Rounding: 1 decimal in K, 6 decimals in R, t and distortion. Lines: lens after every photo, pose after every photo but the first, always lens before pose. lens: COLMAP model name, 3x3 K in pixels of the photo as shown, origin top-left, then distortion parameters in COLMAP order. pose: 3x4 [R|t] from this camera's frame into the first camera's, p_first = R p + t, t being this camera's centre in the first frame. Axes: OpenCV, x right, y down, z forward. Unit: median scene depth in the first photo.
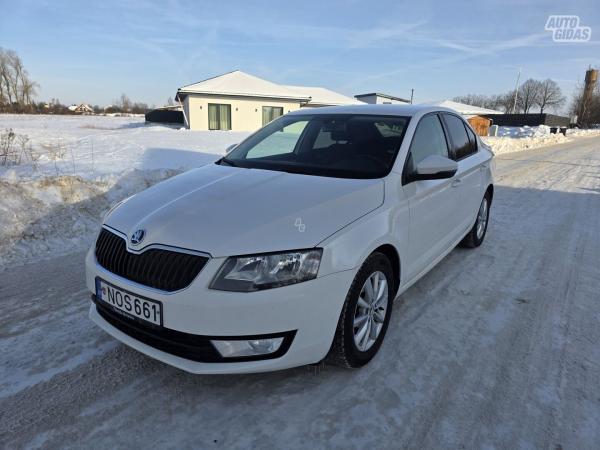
lens RADIAL K [[404.2, 0, 304.4], [0, 404.2, 227.8], [0, 0, 1]] dist [0.050522, -0.049683]
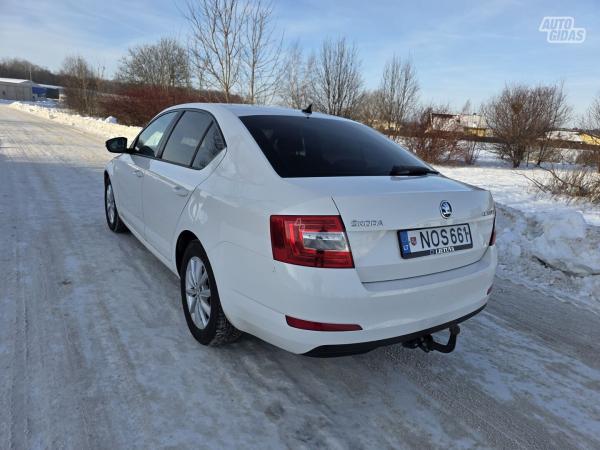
lens RADIAL K [[404.2, 0, 304.4], [0, 404.2, 227.8], [0, 0, 1]] dist [0.050522, -0.049683]
pose [[-0.353199, 0.188564, -0.916348, 1.776314], [-0.314845, 0.898388, 0.306222, -0.646944], [0.880979, 0.396664, -0.257941, 2.495622]]
